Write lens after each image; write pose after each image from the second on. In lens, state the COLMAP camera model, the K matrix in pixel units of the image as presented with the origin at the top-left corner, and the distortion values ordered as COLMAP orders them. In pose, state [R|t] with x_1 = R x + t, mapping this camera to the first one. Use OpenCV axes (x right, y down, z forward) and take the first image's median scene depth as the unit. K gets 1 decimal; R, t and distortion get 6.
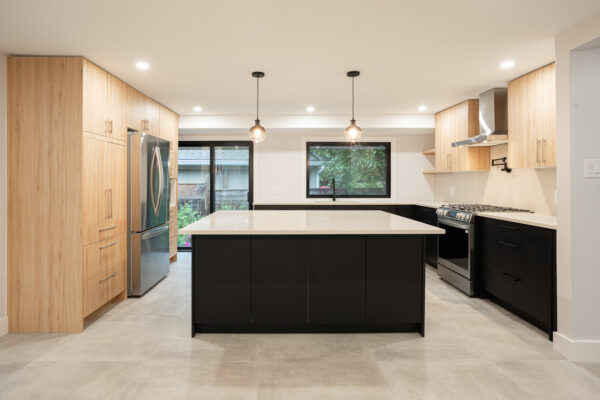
lens RADIAL K [[332.3, 0, 291.5], [0, 332.3, 184.3], [0, 0, 1]] dist [-0.035863, 0.021735]
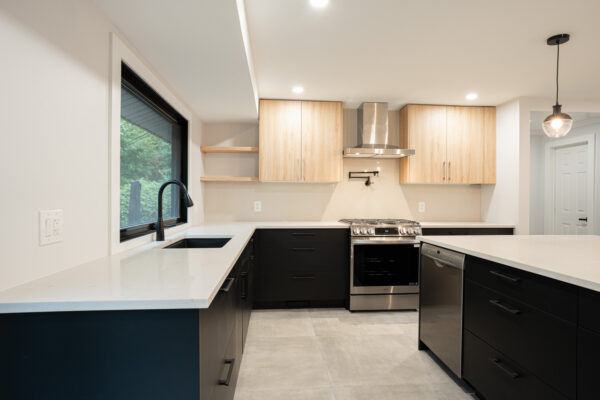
lens RADIAL K [[332.3, 0, 300.9], [0, 332.3, 202.7], [0, 0, 1]] dist [-0.035863, 0.021735]
pose [[-0.052355, -0.014127, 0.998529, -0.496381], [0.004866, 0.999884, 0.014402, 0.001245], [-0.998617, 0.005613, -0.052280, 1.627203]]
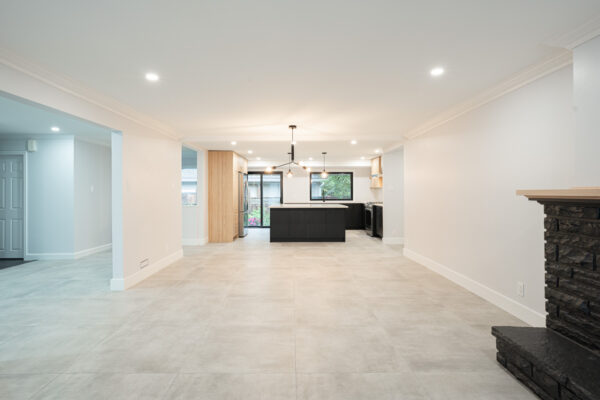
lens RADIAL K [[332.3, 0, 316.9], [0, 332.3, 191.4], [0, 0, 1]] dist [-0.035863, 0.021735]
pose [[0.999028, -0.001080, 0.044074, 0.002710], [0.001570, 0.999937, -0.011078, 0.017280], [-0.044059, 0.011136, 0.998967, -1.804514]]
